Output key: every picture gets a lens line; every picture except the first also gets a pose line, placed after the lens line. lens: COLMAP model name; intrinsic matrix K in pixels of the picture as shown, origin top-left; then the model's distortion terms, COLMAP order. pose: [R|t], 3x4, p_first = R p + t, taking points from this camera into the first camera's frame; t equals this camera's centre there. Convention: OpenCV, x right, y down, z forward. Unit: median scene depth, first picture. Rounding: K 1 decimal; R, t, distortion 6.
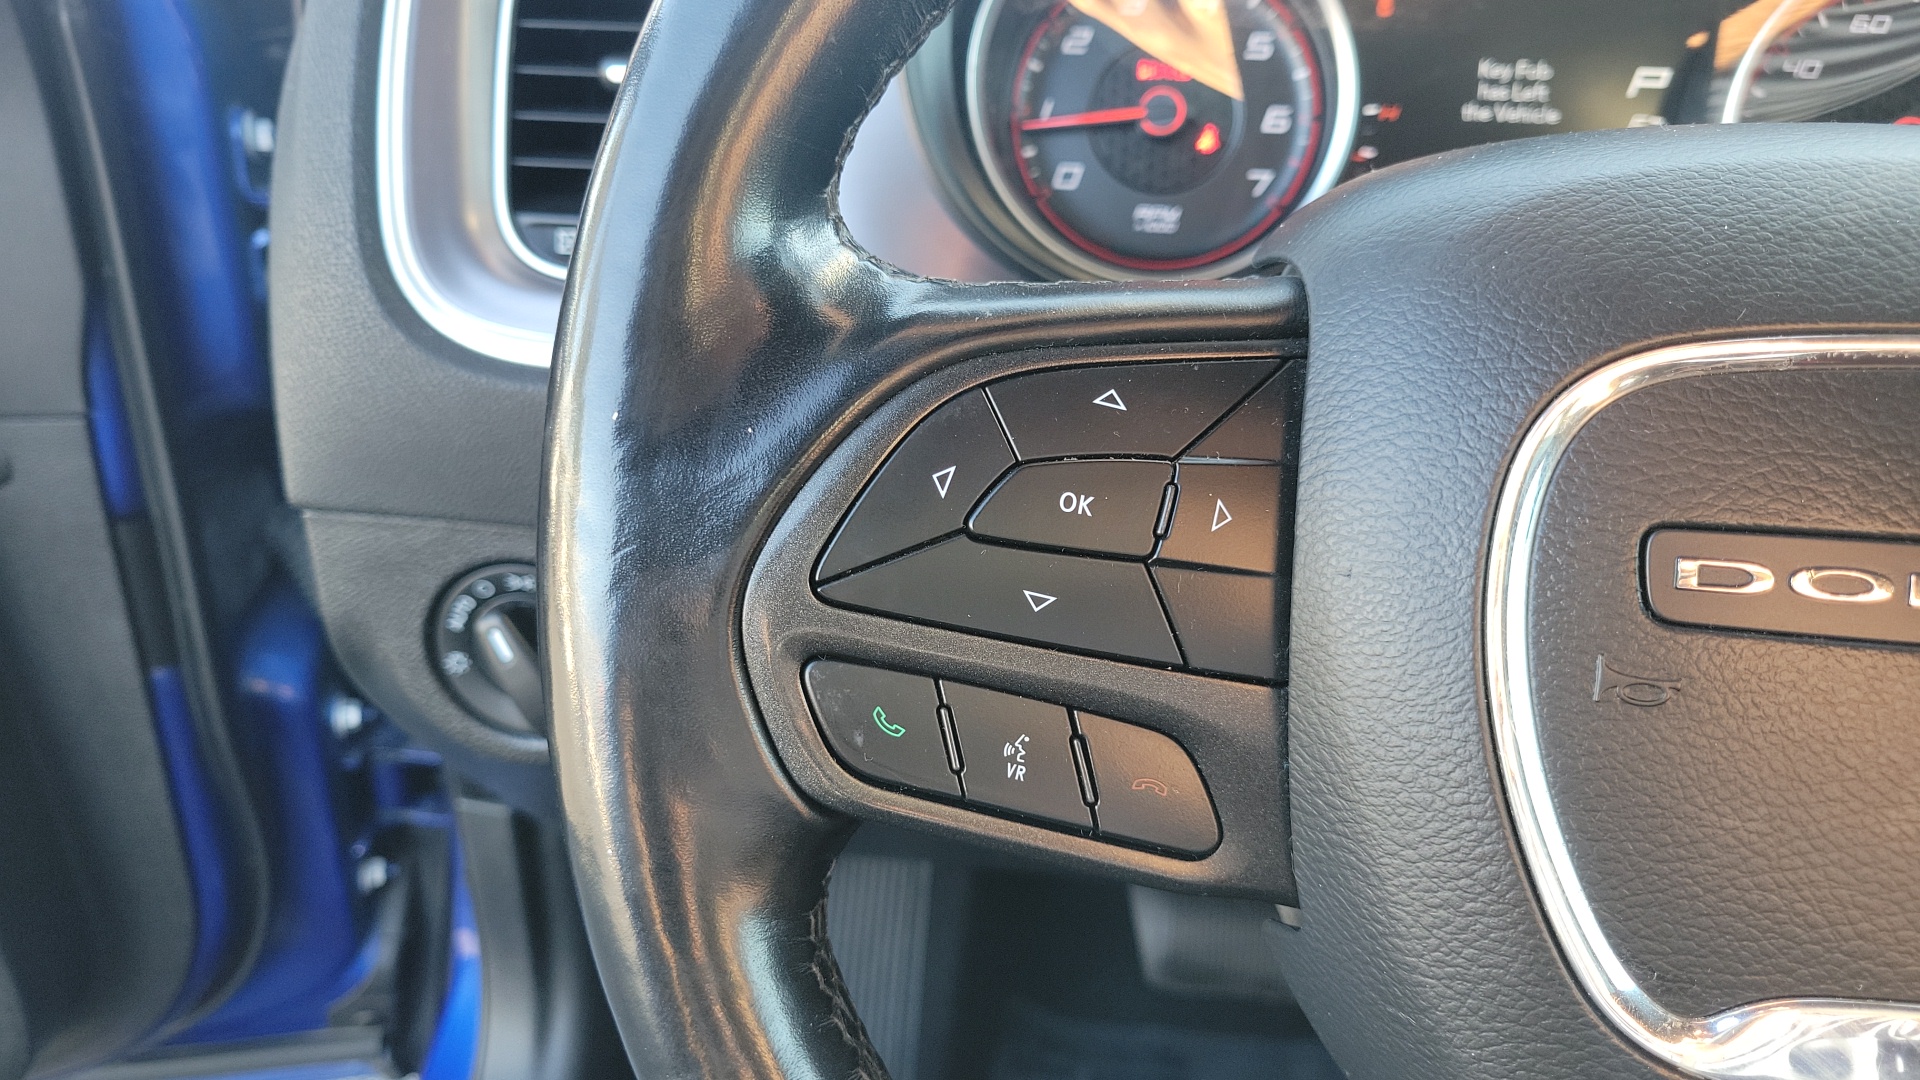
lens RADIAL K [[1331.6, 0, 891.6], [0, 1331.6, 556.9], [0, 0, 1]] dist [-0.009783, -0.003360]
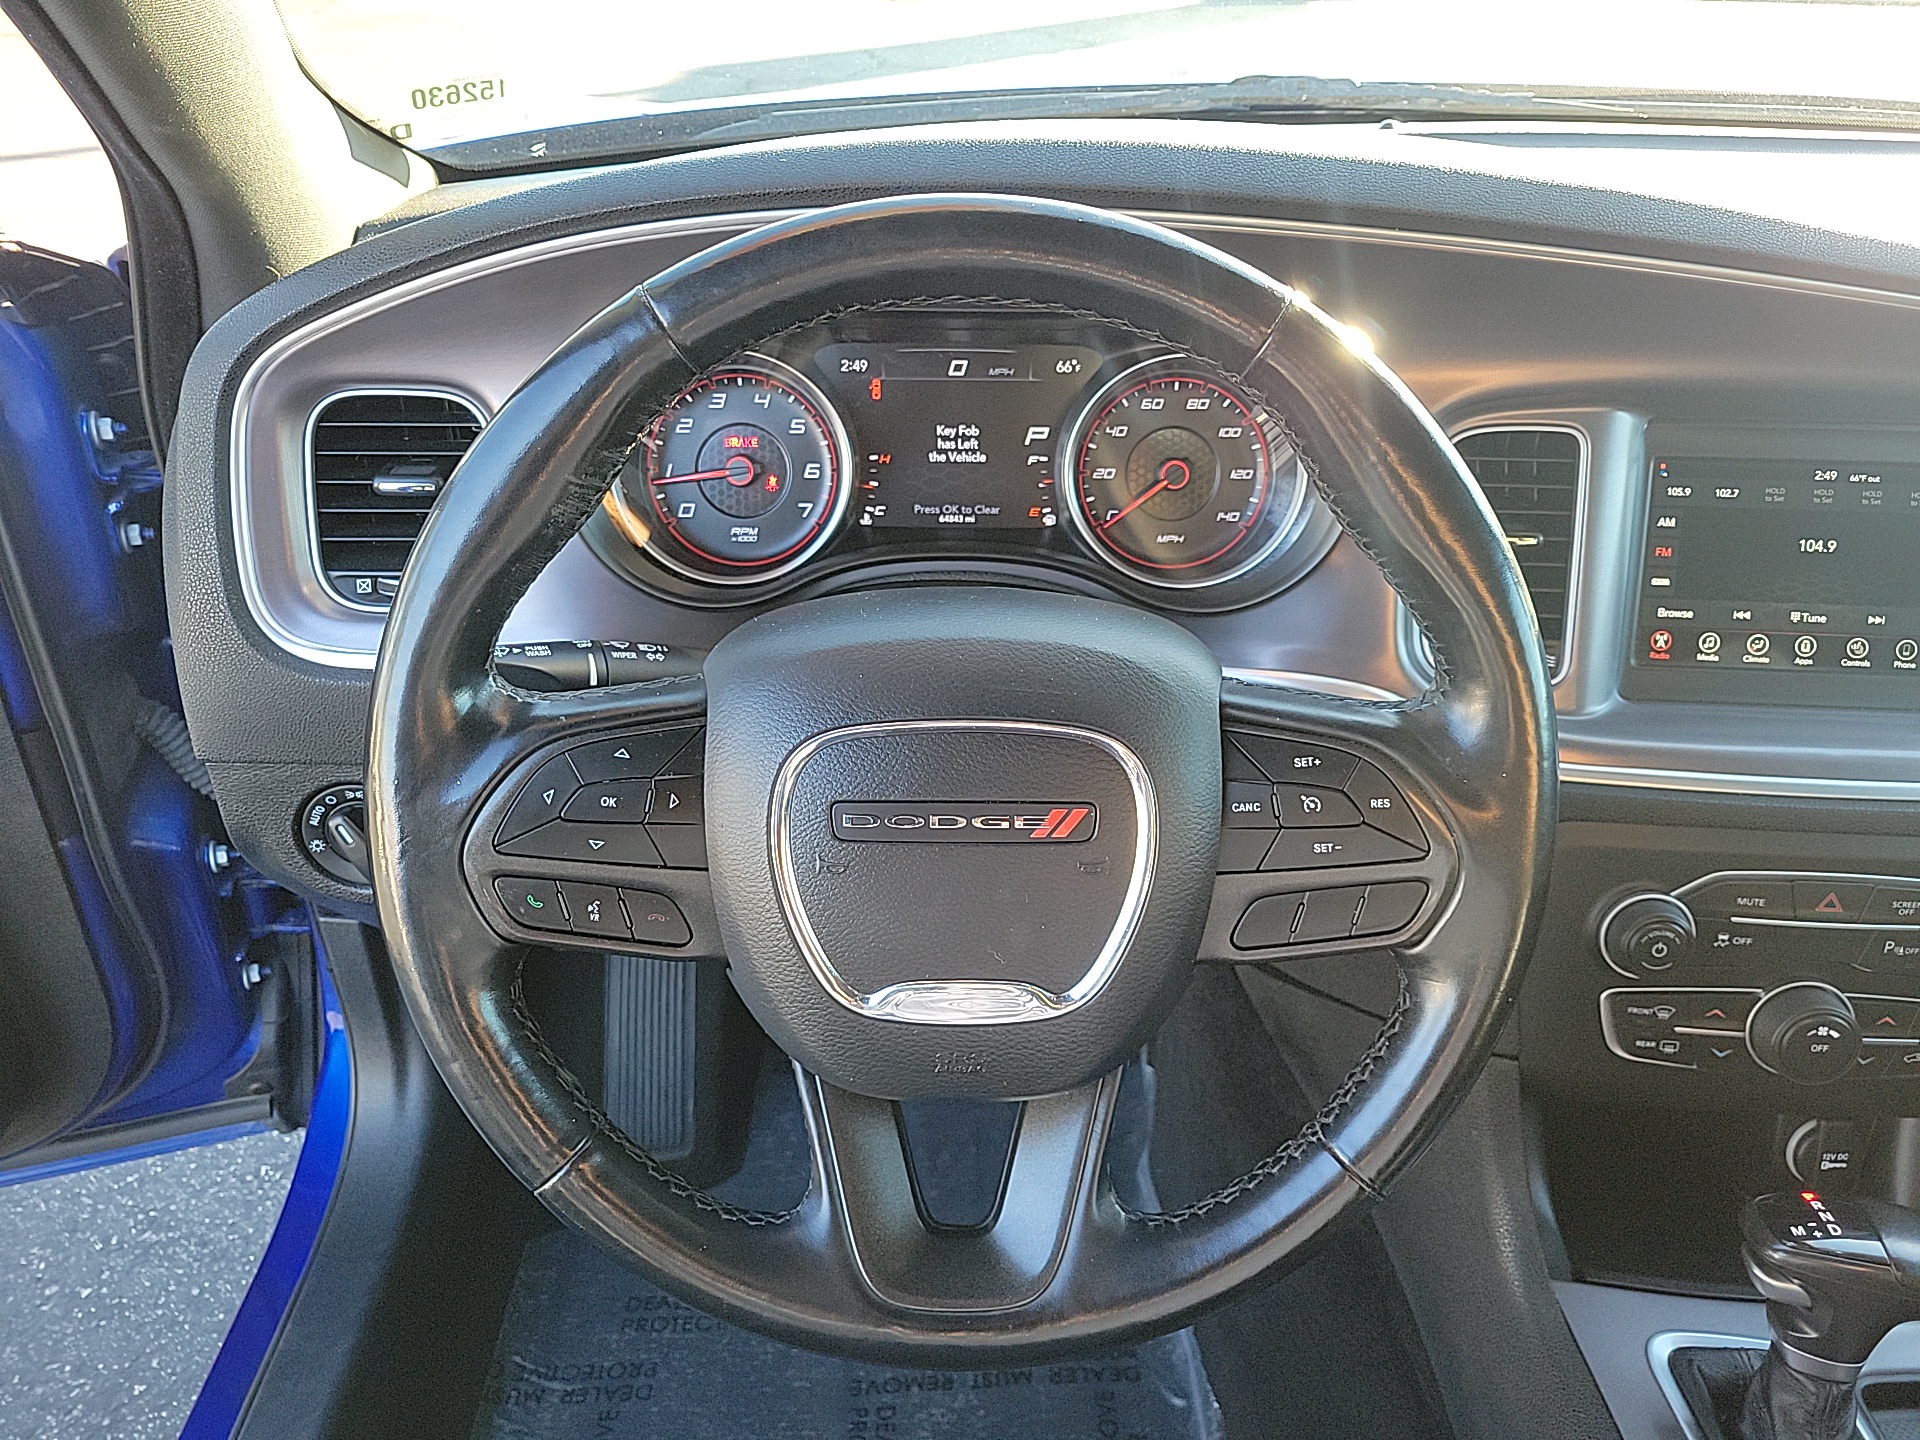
lens RADIAL K [[1473.4, 0, 954.5], [0, 1473.4, 702.8], [0, 0, 1]] dist [0.011218, 0.014930]
pose [[0.990192, -0.074916, 0.117932, 0.228712], [0.062373, 0.992336, 0.106674, -0.229220], [-0.125019, -0.098272, 0.987275, -0.810400]]
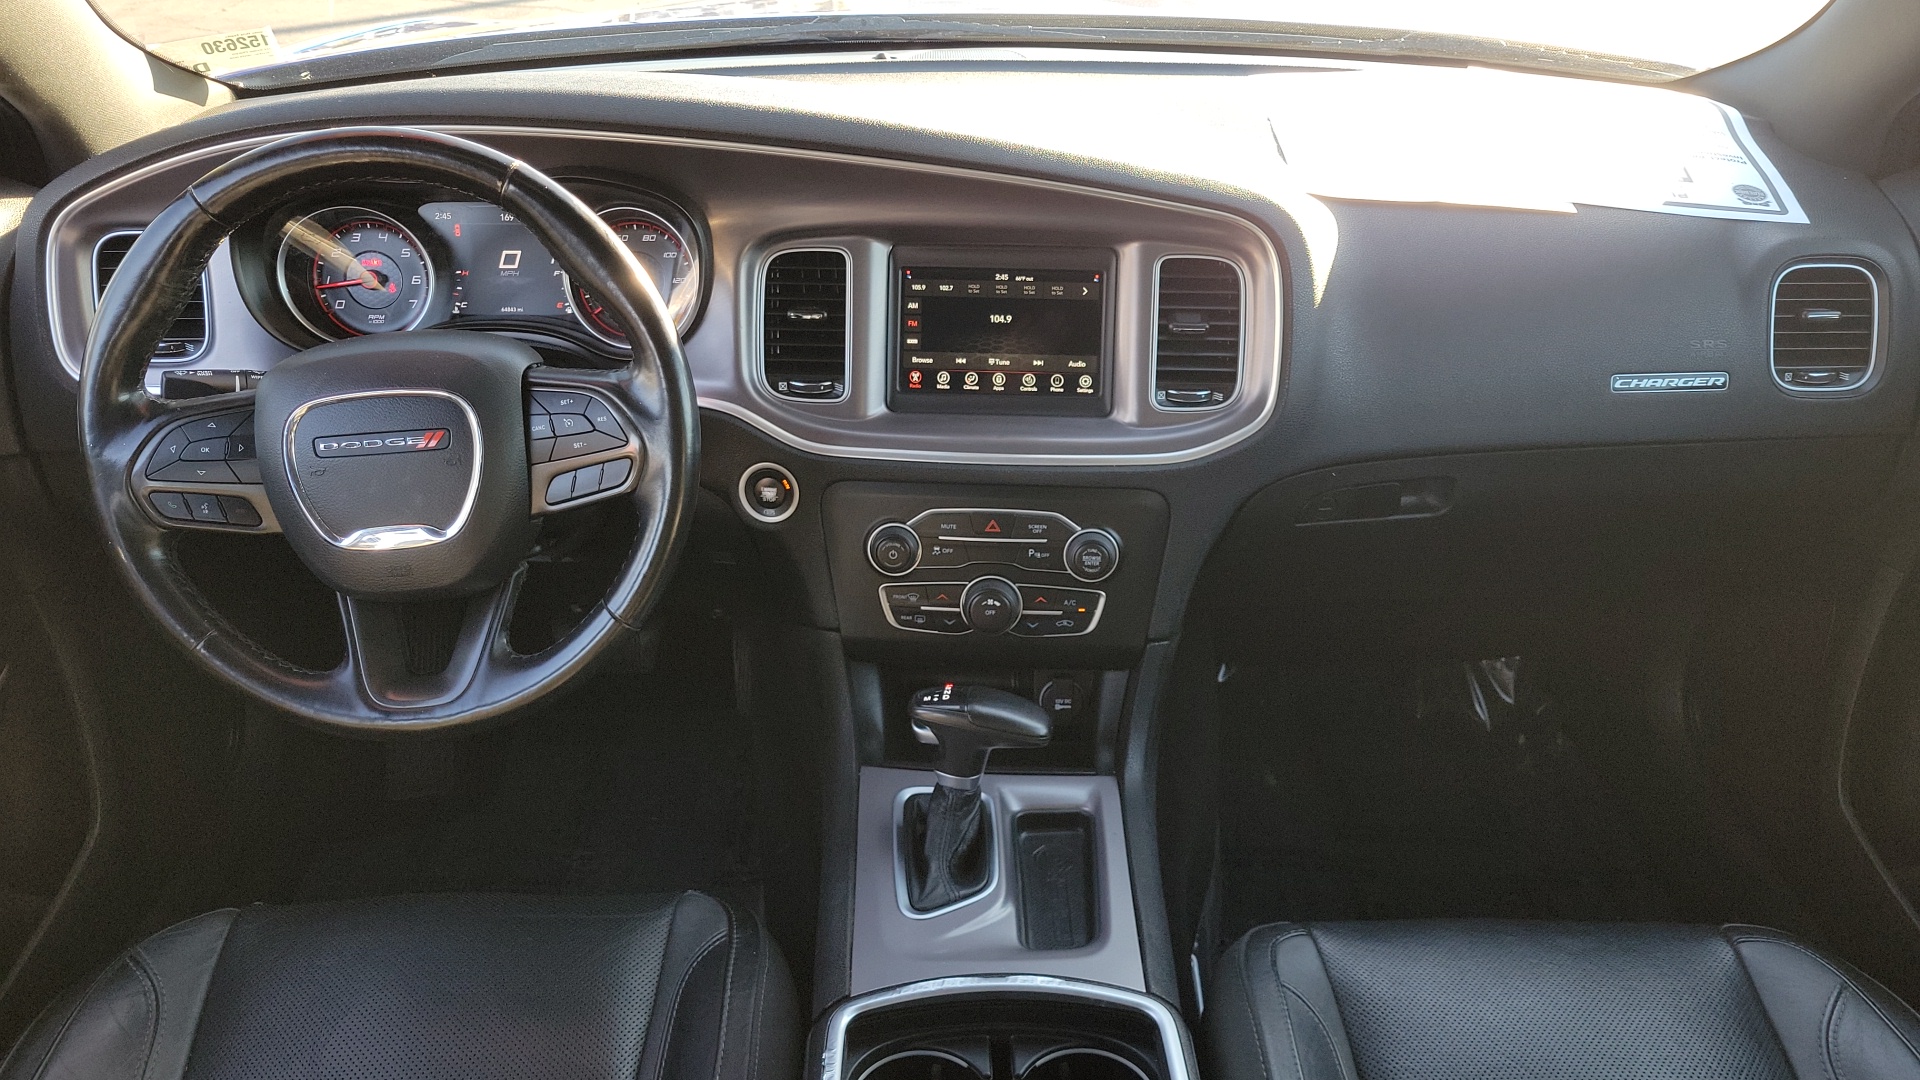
lens RADIAL K [[1490.0, 0, 976.9], [0, 1490.0, 534.7], [0, 0, 1]] dist [0.026125, -0.021123]
pose [[0.990465, -0.079611, 0.112435, 1.018941], [0.070643, 0.994158, 0.081610, 0.010866], [-0.118276, -0.072889, 0.990302, -2.110531]]
